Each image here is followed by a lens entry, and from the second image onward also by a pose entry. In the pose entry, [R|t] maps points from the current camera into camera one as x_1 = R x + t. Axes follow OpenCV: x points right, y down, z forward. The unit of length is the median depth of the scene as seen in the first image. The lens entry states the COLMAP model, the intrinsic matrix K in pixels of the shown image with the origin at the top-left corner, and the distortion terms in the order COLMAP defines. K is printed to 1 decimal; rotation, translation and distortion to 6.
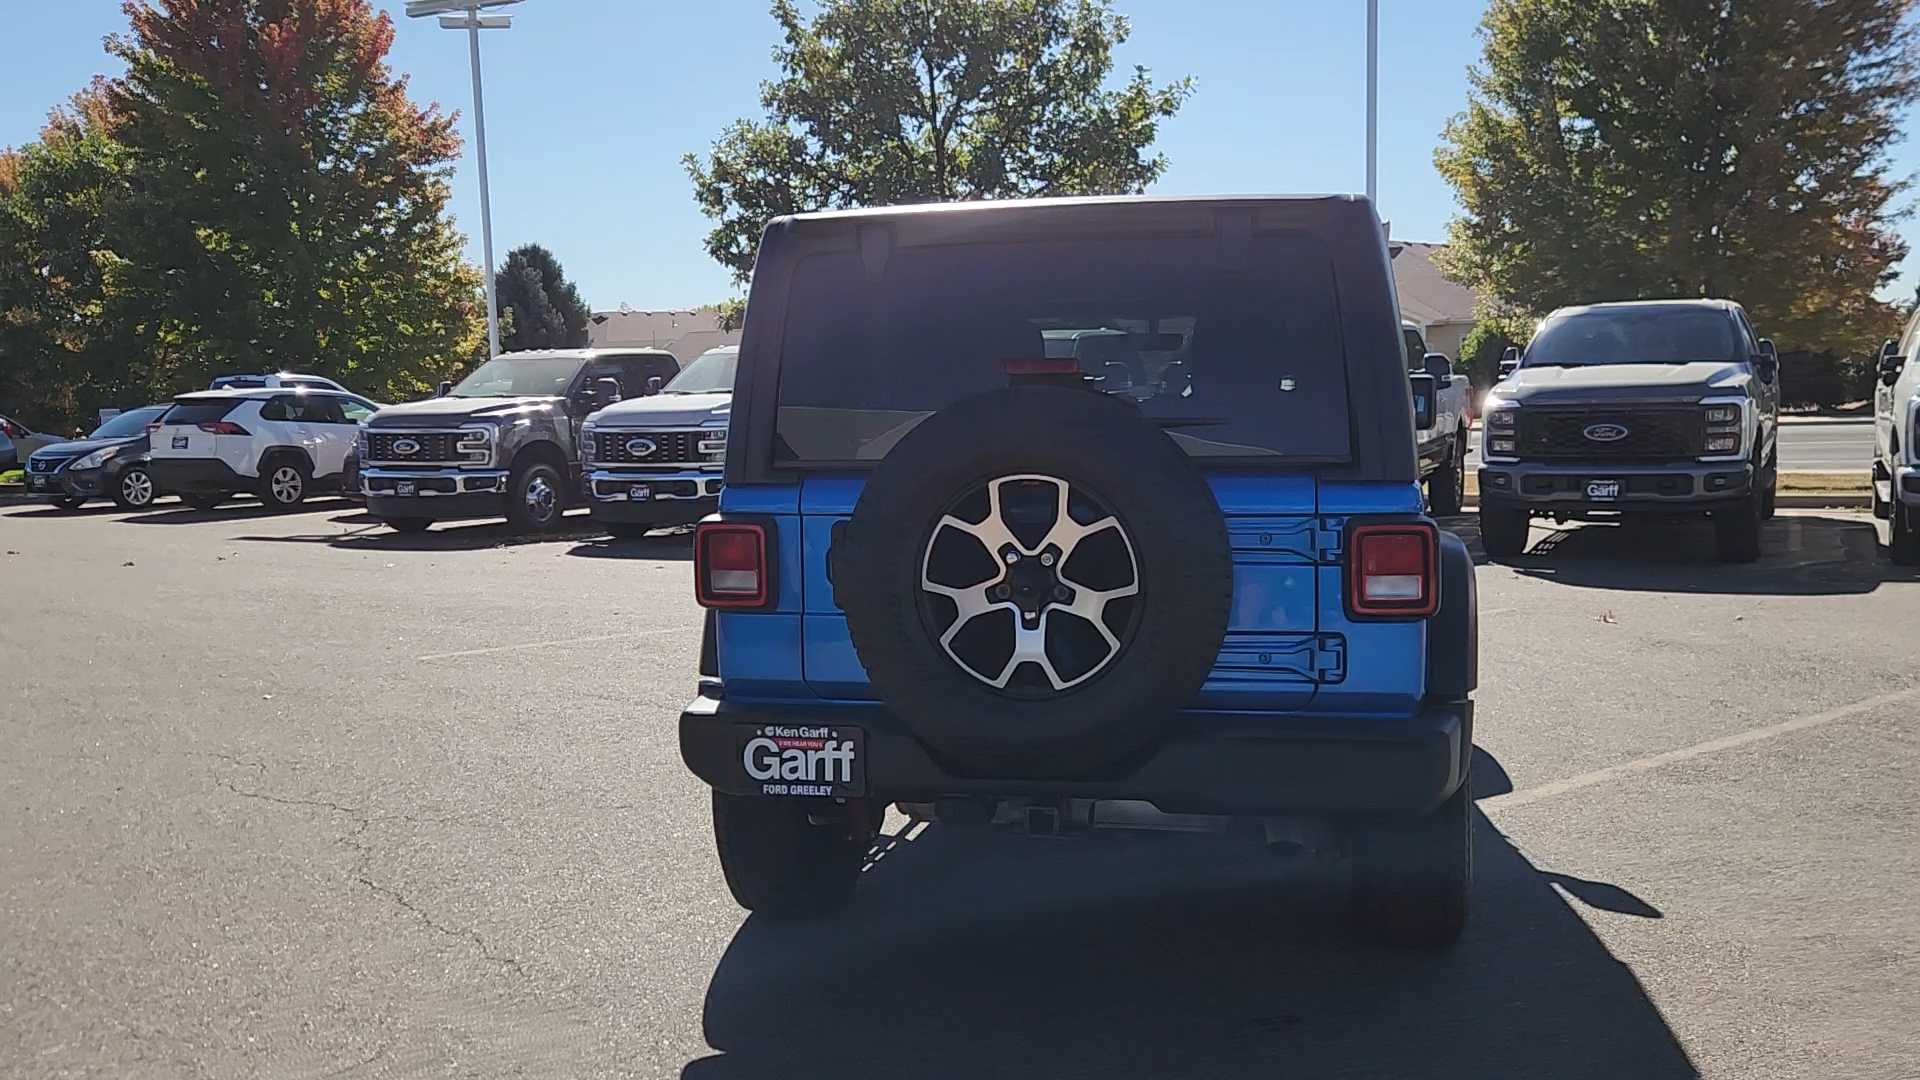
lens RADIAL K [[1697.3, 0, 946.3], [0, 1697.3, 544.6], [0, 0, 1]] dist [0.032881, -0.021256]
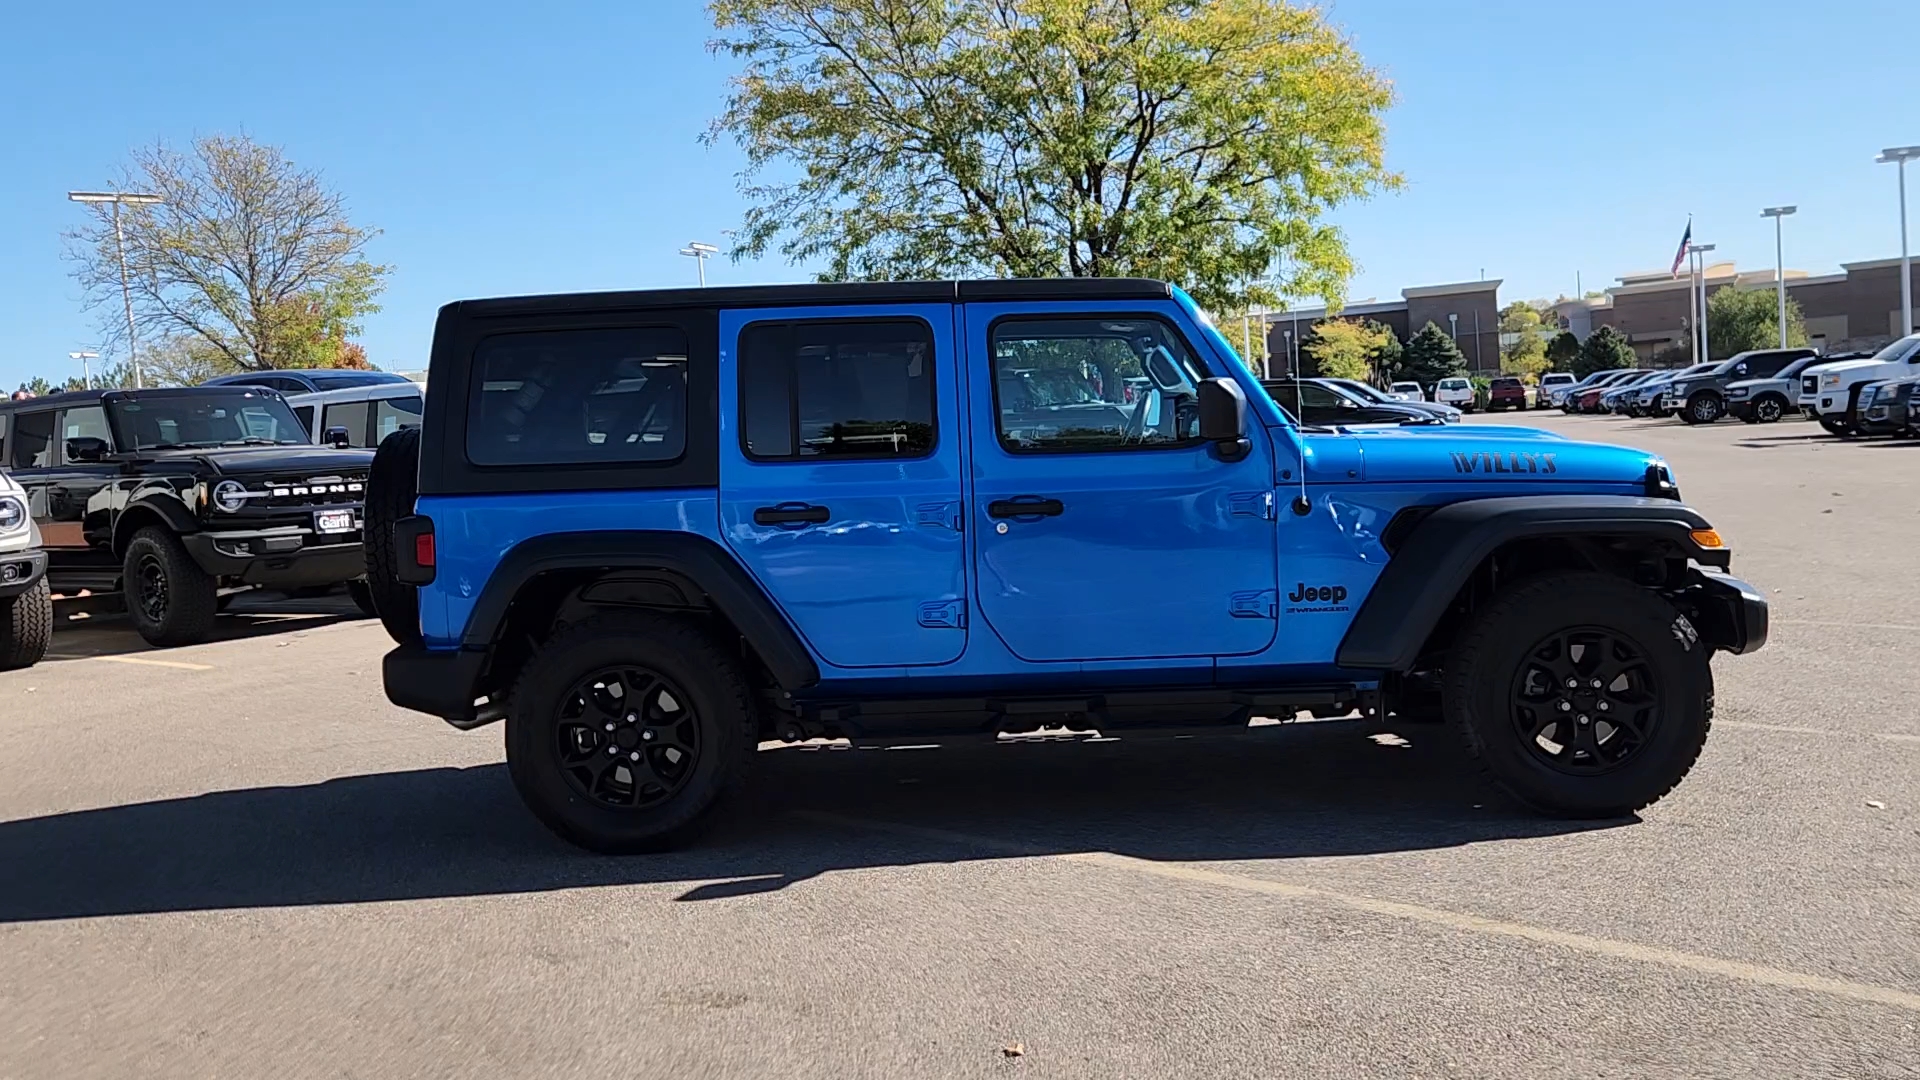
lens RADIAL K [[1697.3, 0, 949.1], [0, 1697.3, 536.0], [0, 0, 1]] dist [0.032881, -0.021256]
pose [[0.189884, 0.079866, -0.978553, 0.519617], [-0.037091, 0.996558, 0.074138, -0.036584], [0.981106, 0.022218, 0.192193, 0.327987]]
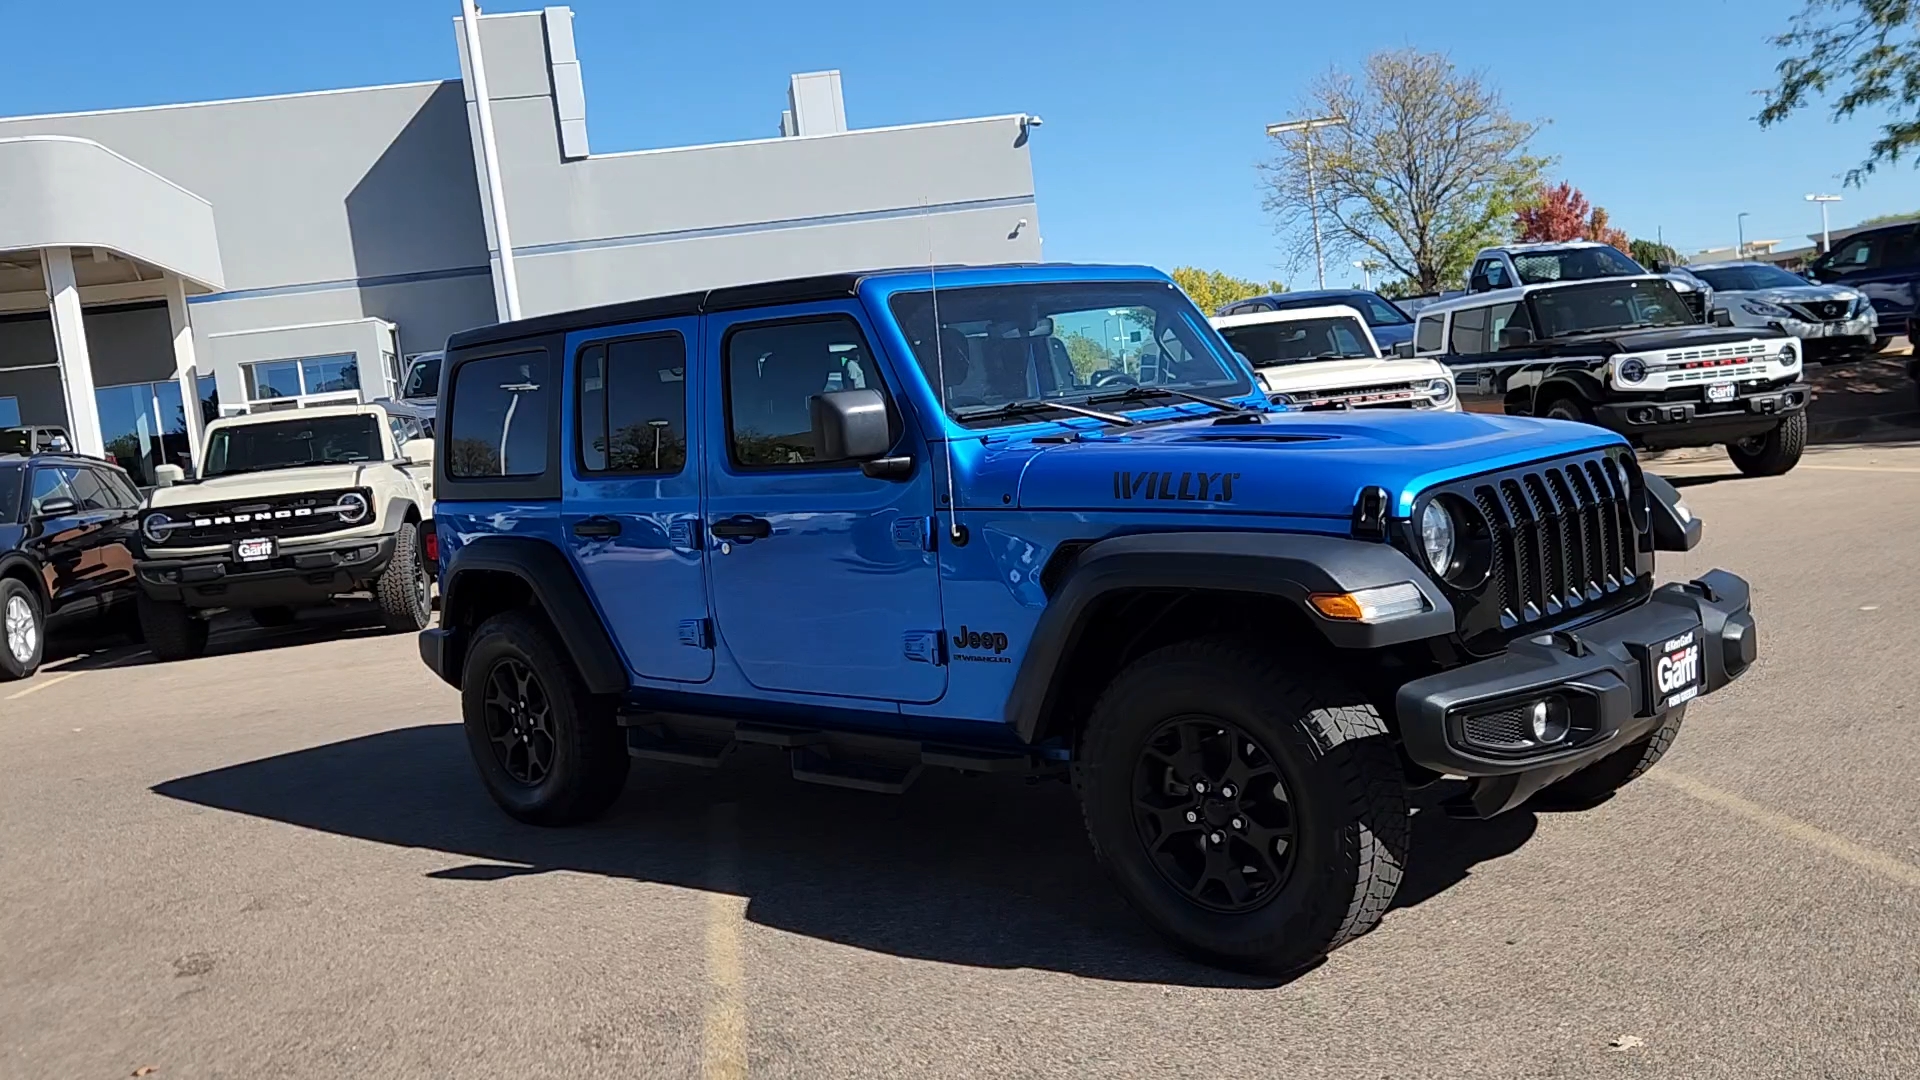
lens RADIAL K [[1697.3, 0, 945.9], [0, 1697.3, 547.0], [0, 0, 1]] dist [0.032881, -0.021256]
pose [[-0.532105, 0.144476, -0.834261, 0.421104], [0.036380, 0.988325, 0.147953, -0.066062], [0.845896, 0.048376, -0.531149, 0.679348]]
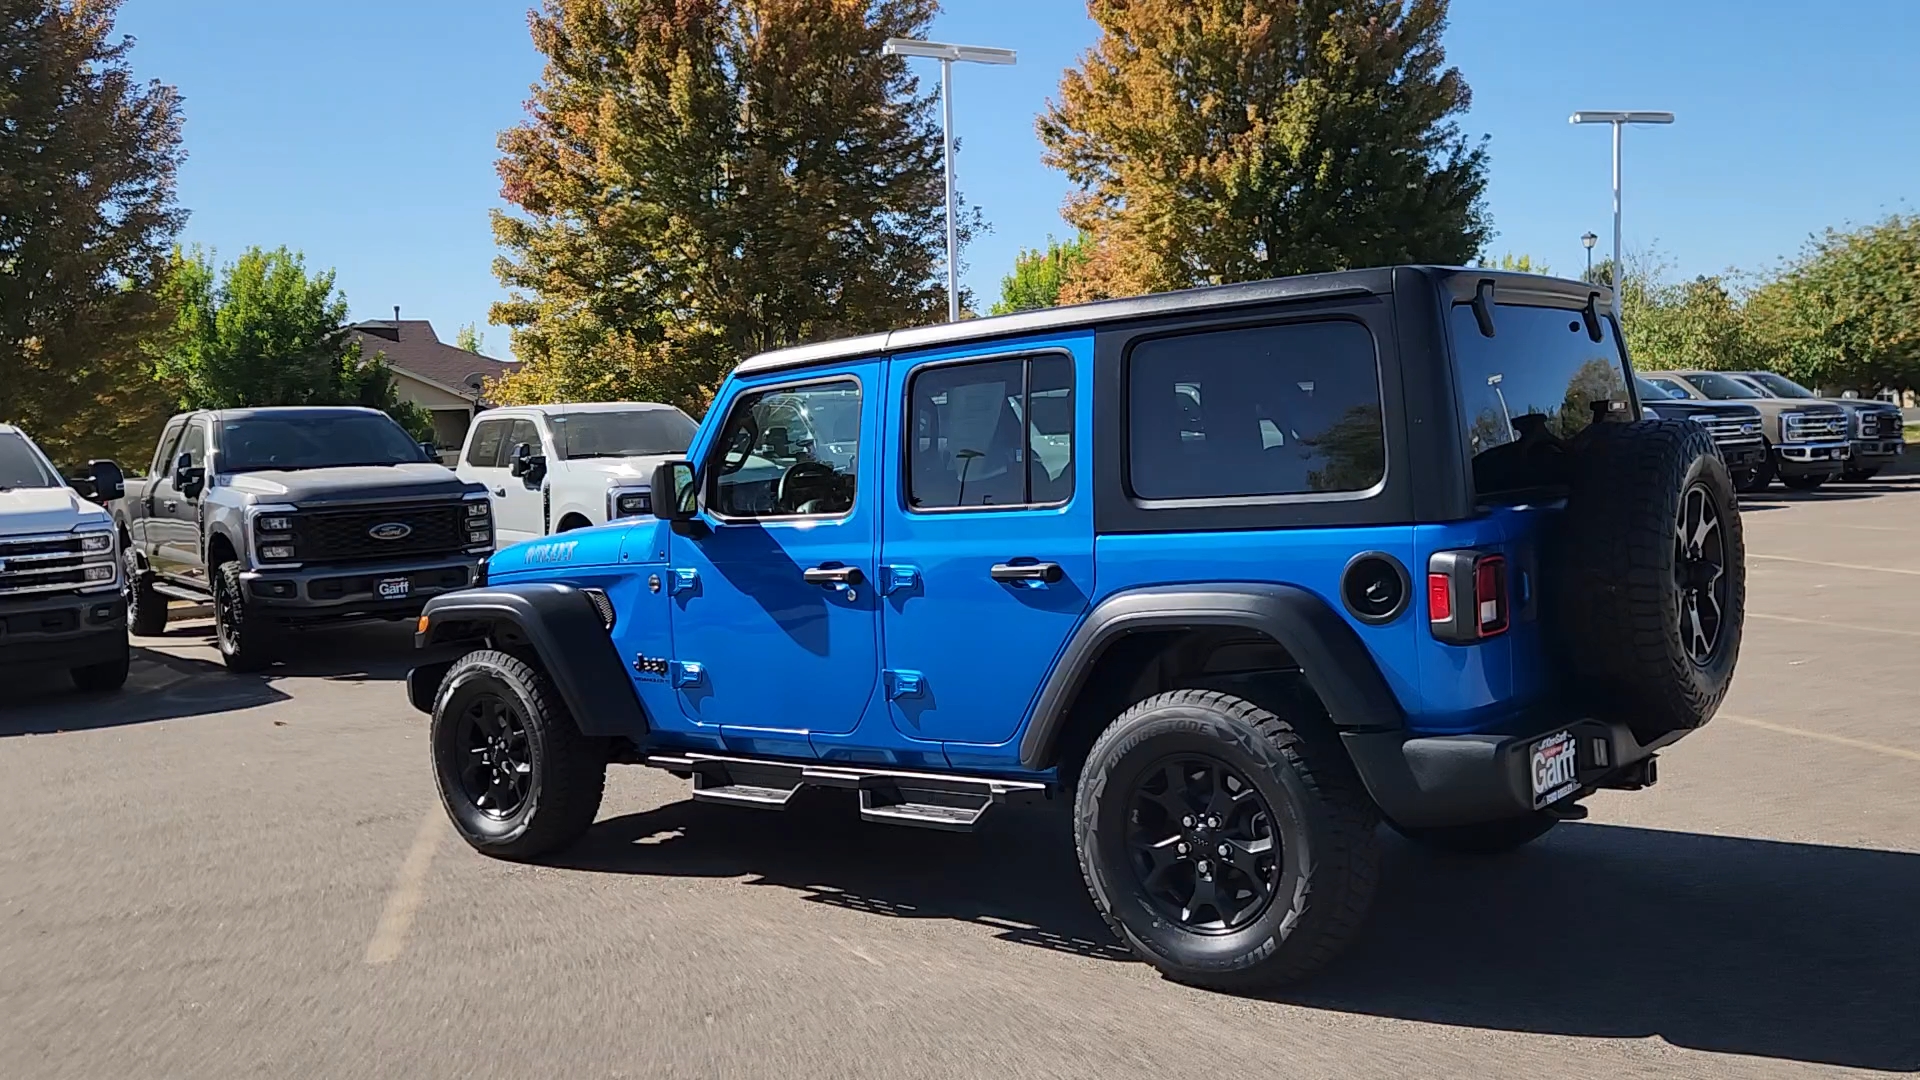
lens RADIAL K [[1697.3, 0, 946.6], [0, 1697.3, 535.6], [0, 0, 1]] dist [0.032881, -0.021256]
pose [[0.457498, -0.050601, 0.887770, -0.359686], [0.120623, 0.992683, -0.005581, -0.017628], [-0.880991, 0.109638, 0.460254, 0.243214]]
